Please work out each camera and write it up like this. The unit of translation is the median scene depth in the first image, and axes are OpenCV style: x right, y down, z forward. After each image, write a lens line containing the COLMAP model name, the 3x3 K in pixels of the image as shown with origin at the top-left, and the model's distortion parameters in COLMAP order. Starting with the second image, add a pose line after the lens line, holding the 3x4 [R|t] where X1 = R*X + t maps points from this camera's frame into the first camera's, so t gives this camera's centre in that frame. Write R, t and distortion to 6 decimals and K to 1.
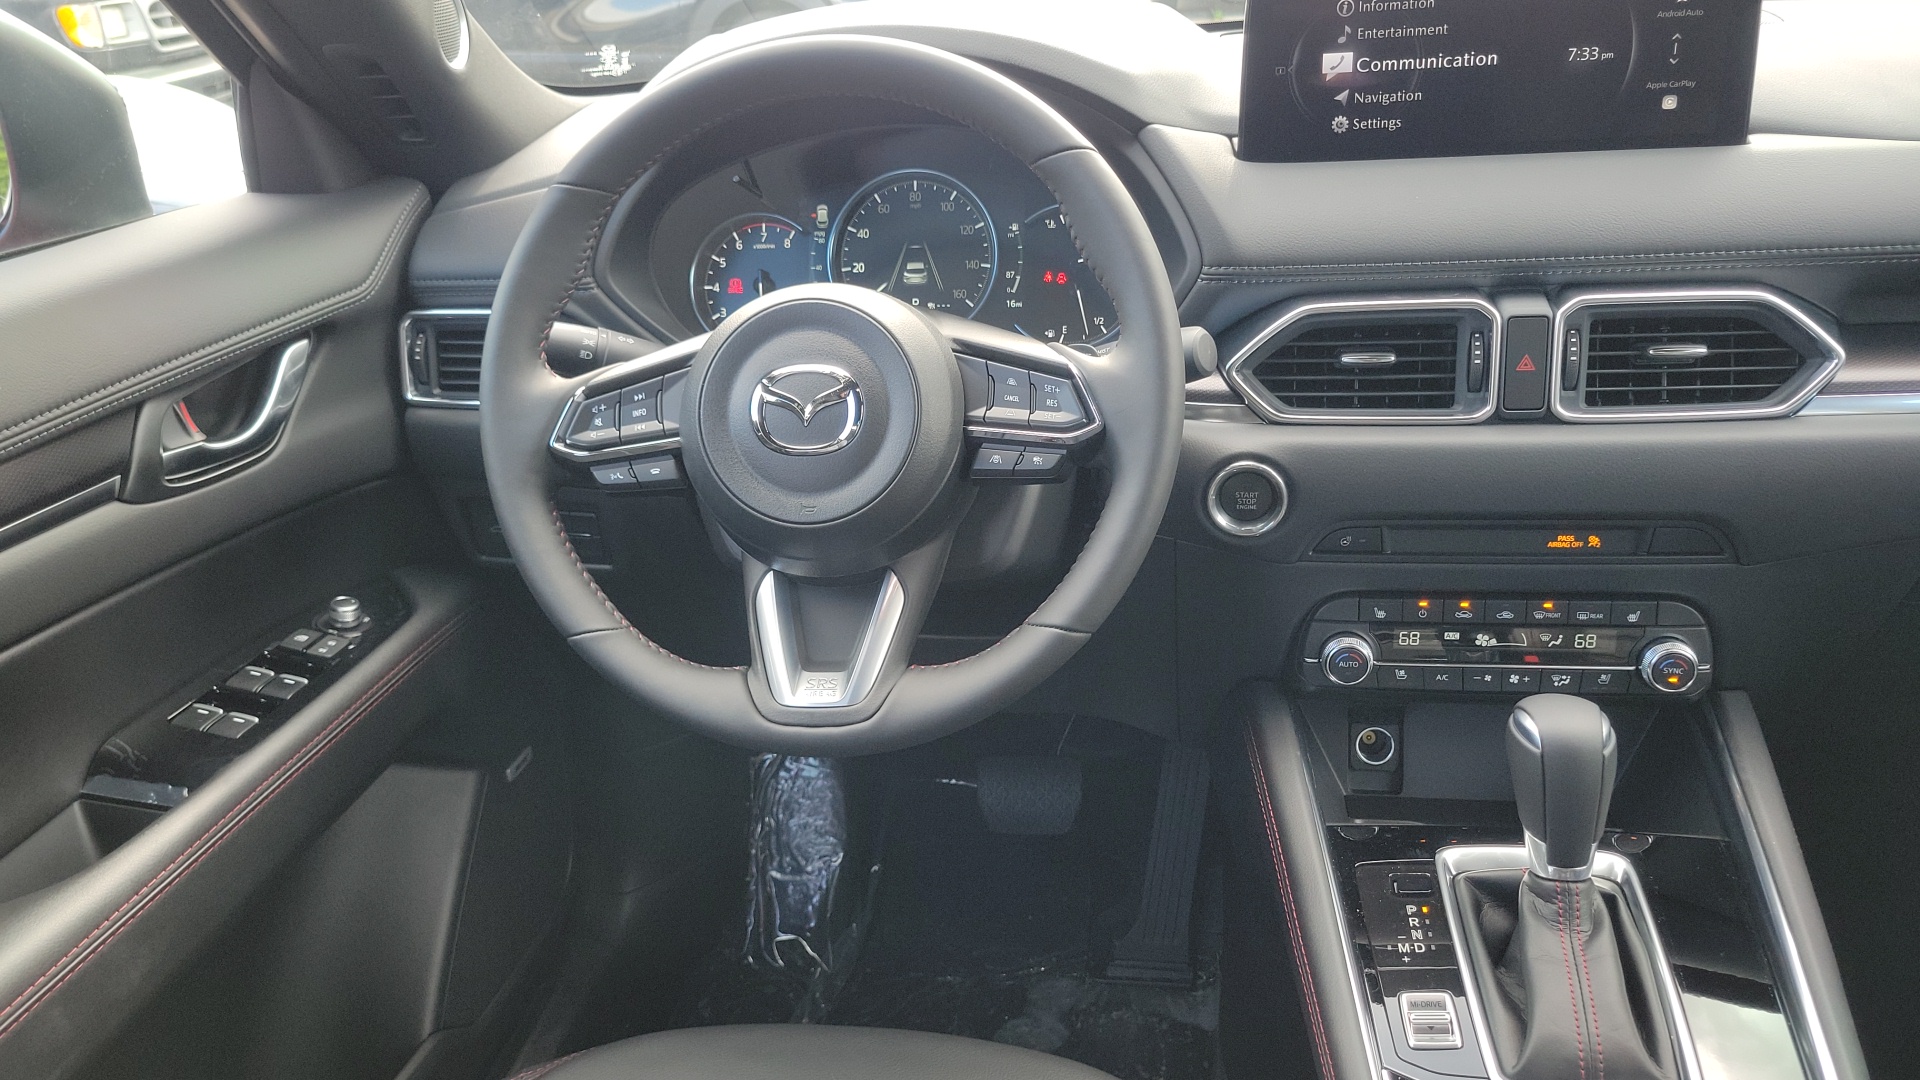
lens RADIAL K [[1450.1, 0, 944.6], [0, 1450.1, 551.4], [0, 0, 1]] dist [0.037195, -0.031142]
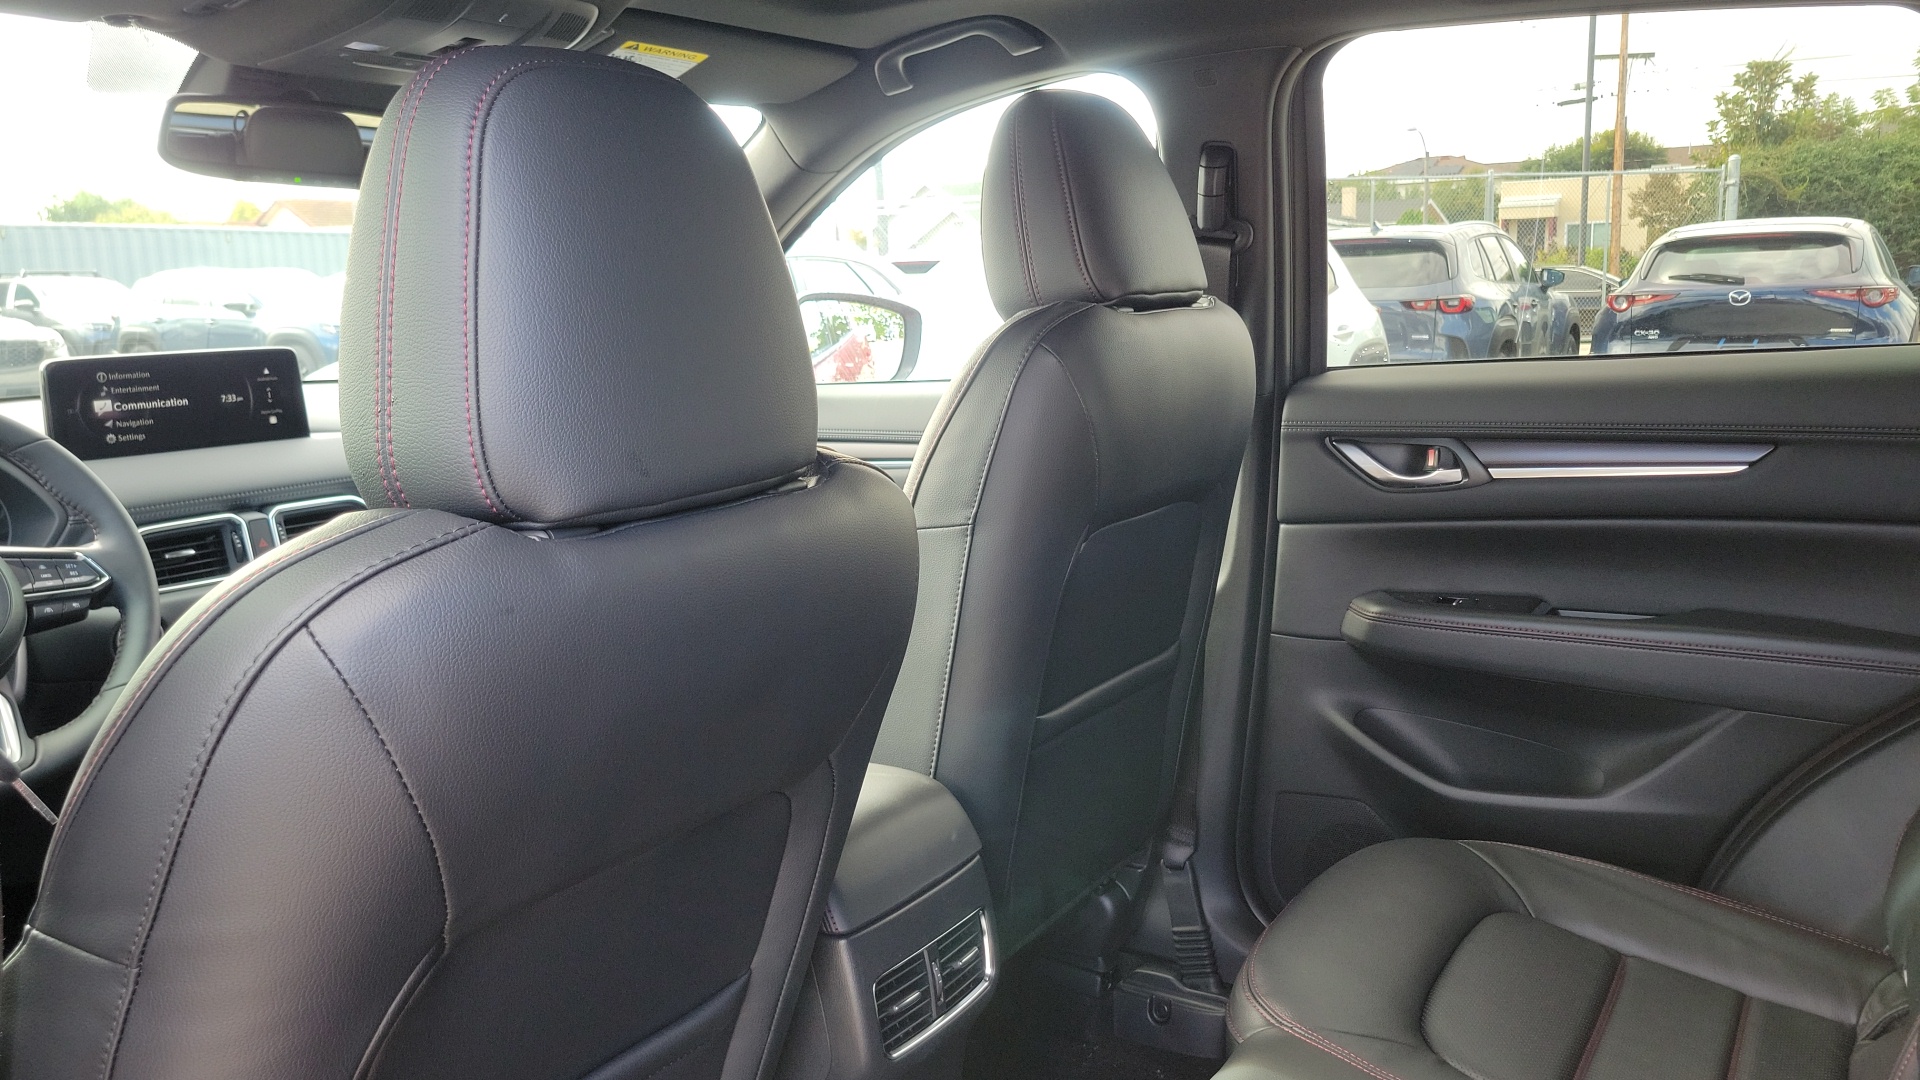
lens RADIAL K [[1450.1, 0, 961.4], [0, 1450.1, 535.2], [0, 0, 1]] dist [0.037195, -0.031142]
pose [[0.409929, -0.102237, 0.906370, -0.948513], [0.377160, 0.923766, -0.066381, 0.329930], [-0.830487, 0.369058, 0.417238, -0.569131]]
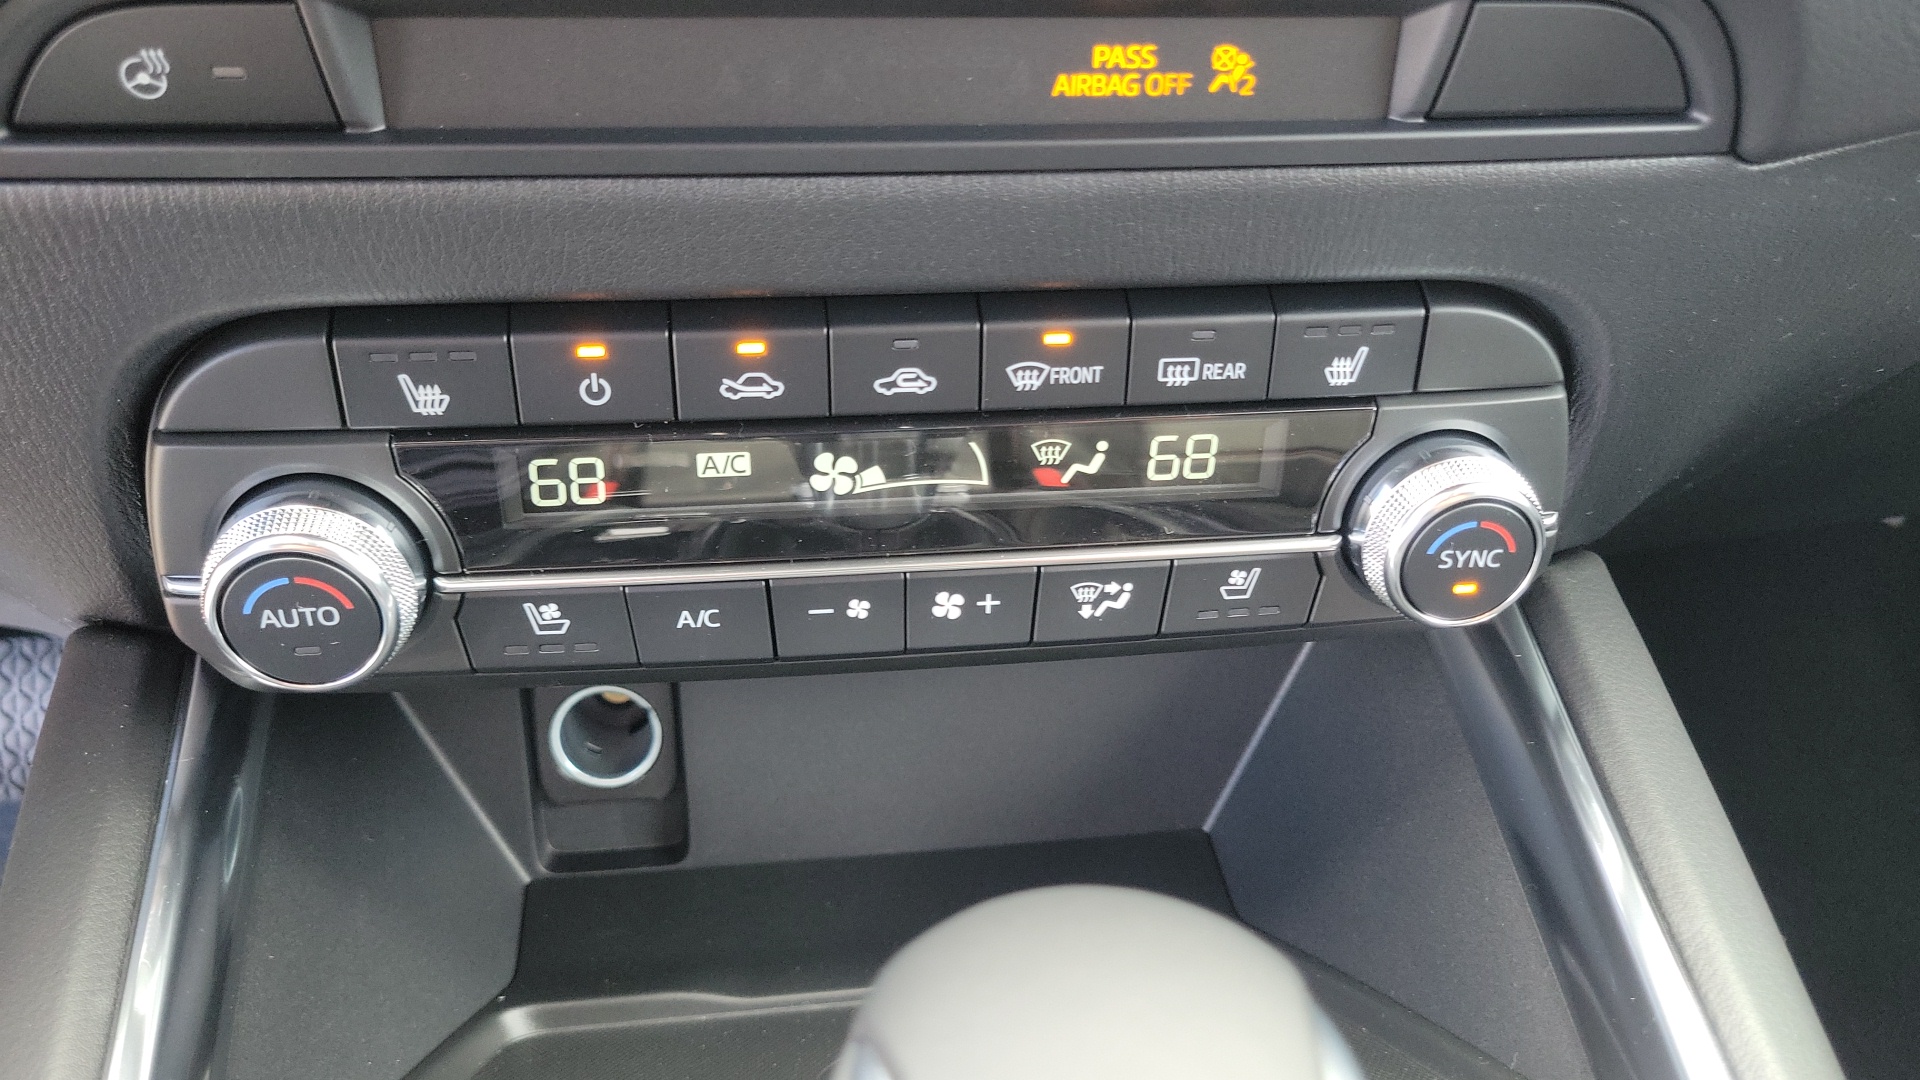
lens RADIAL K [[1450.1, 0, 963.0], [0, 1450.1, 537.3], [0, 0, 1]] dist [0.037195, -0.031142]
pose [[0.951874, -0.088599, 0.293406, 0.324928], [0.019636, 0.972969, 0.230100, 0.011654], [-0.305861, -0.213265, 0.927883, 0.772115]]
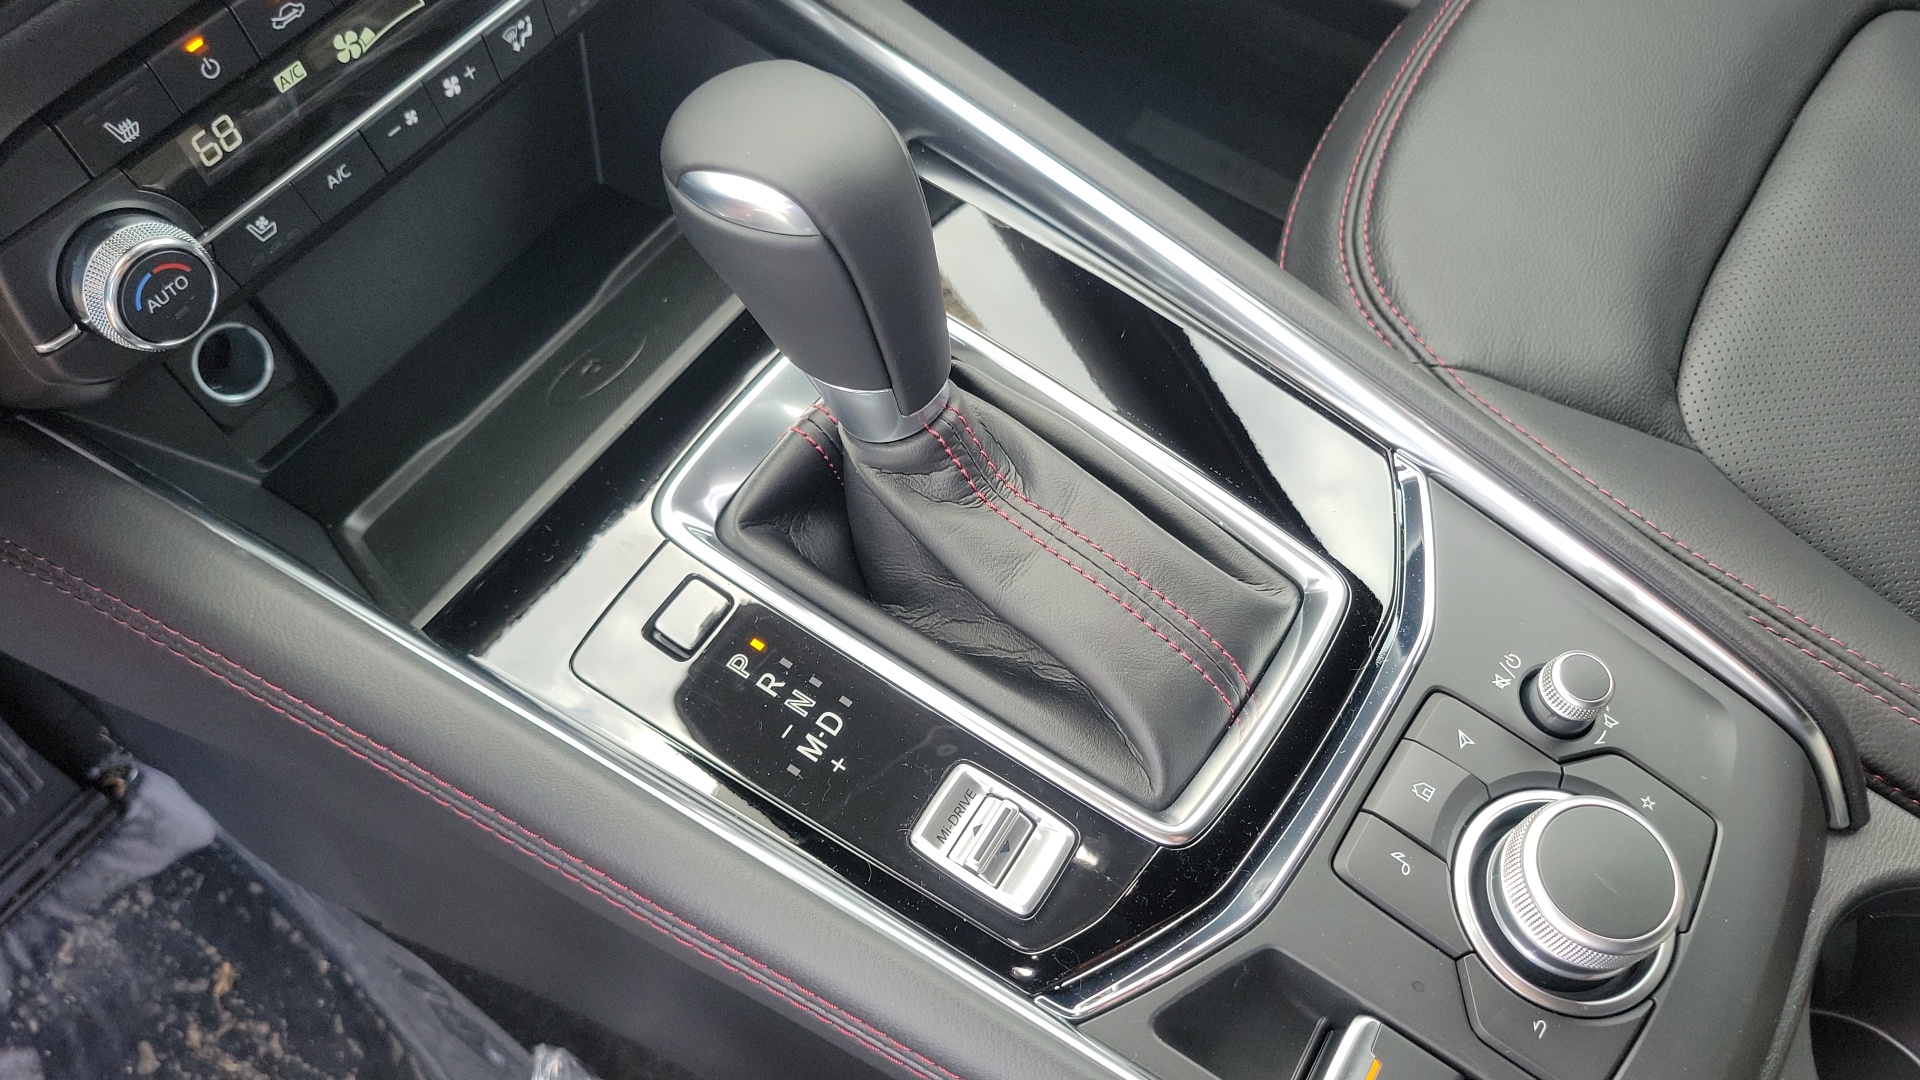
lens RADIAL K [[1450.1, 0, 935.2], [0, 1450.1, 550.1], [0, 0, 1]] dist [0.037195, -0.031142]
pose [[0.429955, -0.729099, 0.532497, 0.115722], [0.361611, 0.679488, 0.638384, -0.050358], [-0.827270, -0.081920, 0.555799, 0.637689]]
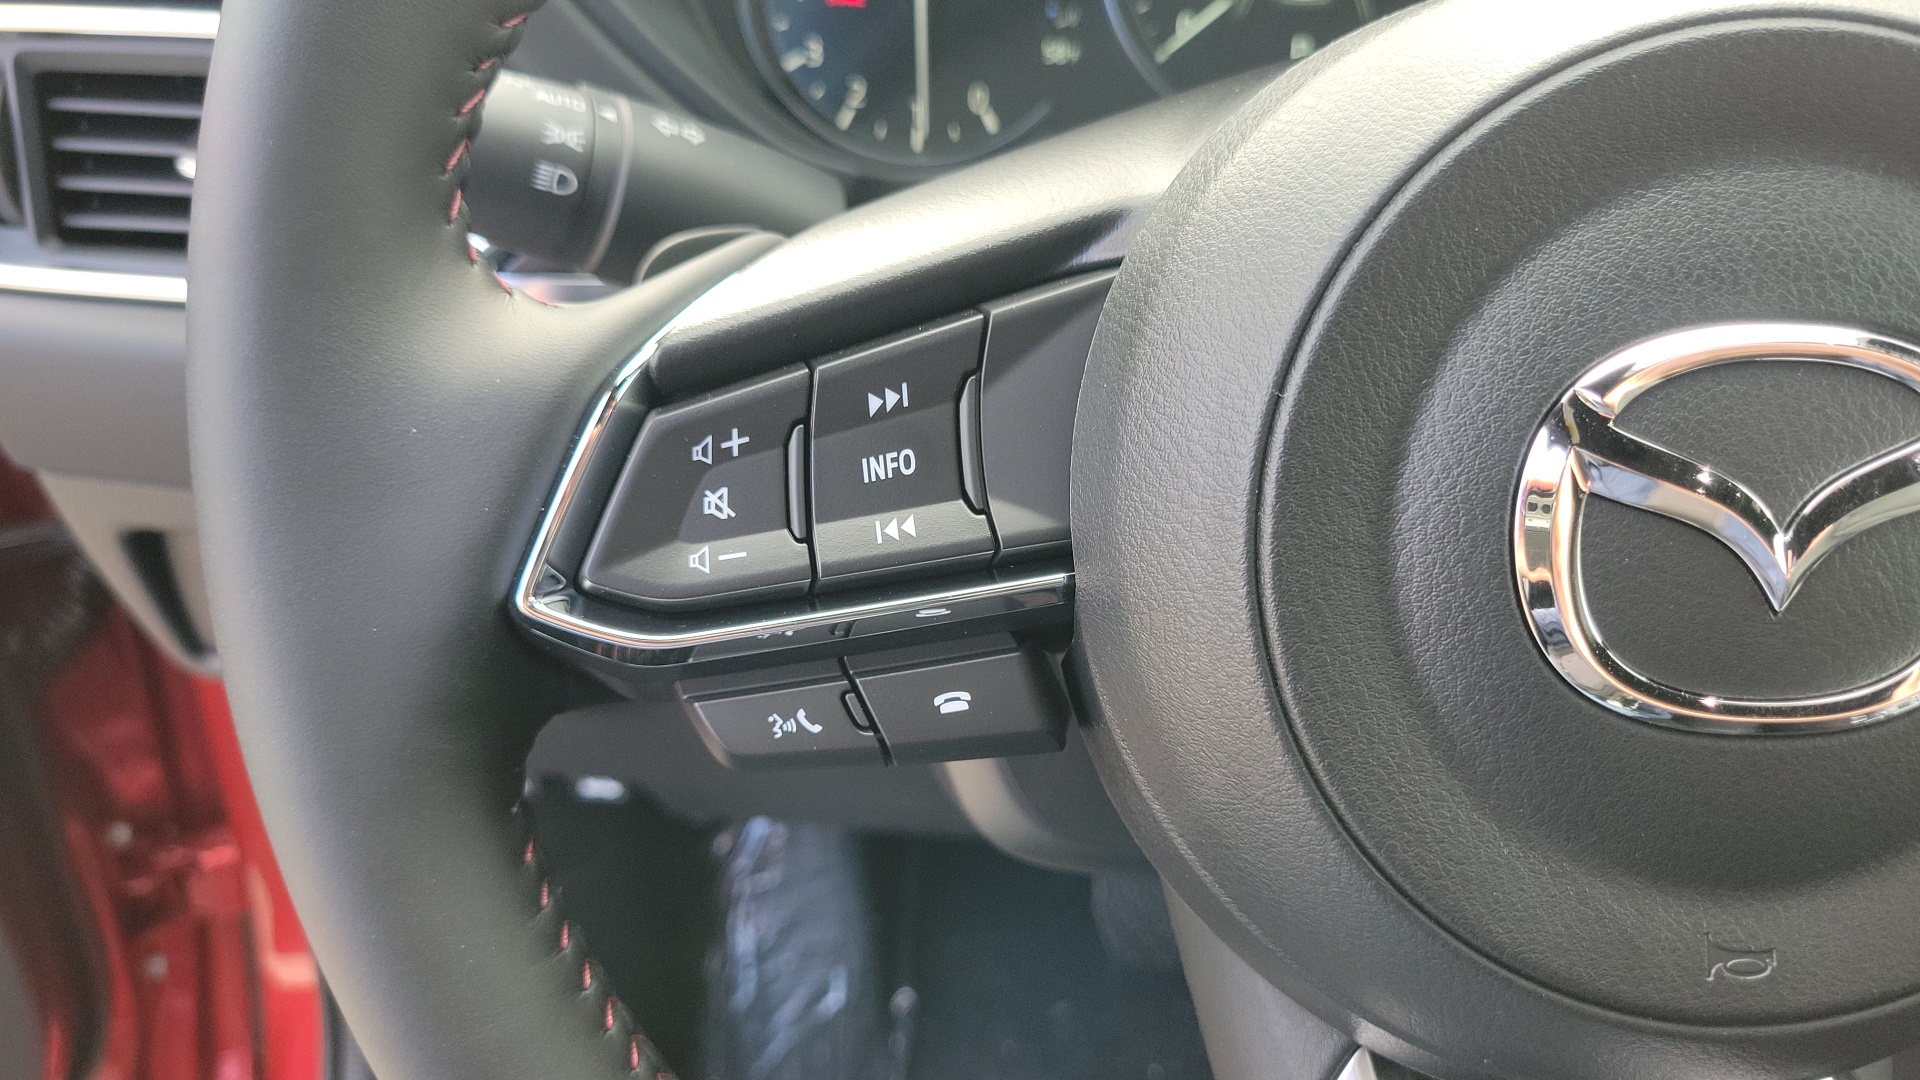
lens RADIAL K [[1450.1, 0, 946.8], [0, 1450.1, 528.7], [0, 0, 1]] dist [0.037195, -0.031142]
pose [[0.986682, -0.005272, 0.162574, -0.220747], [-0.017942, 0.989848, 0.140993, -0.109927], [-0.161666, -0.142032, 0.976571, 0.698103]]
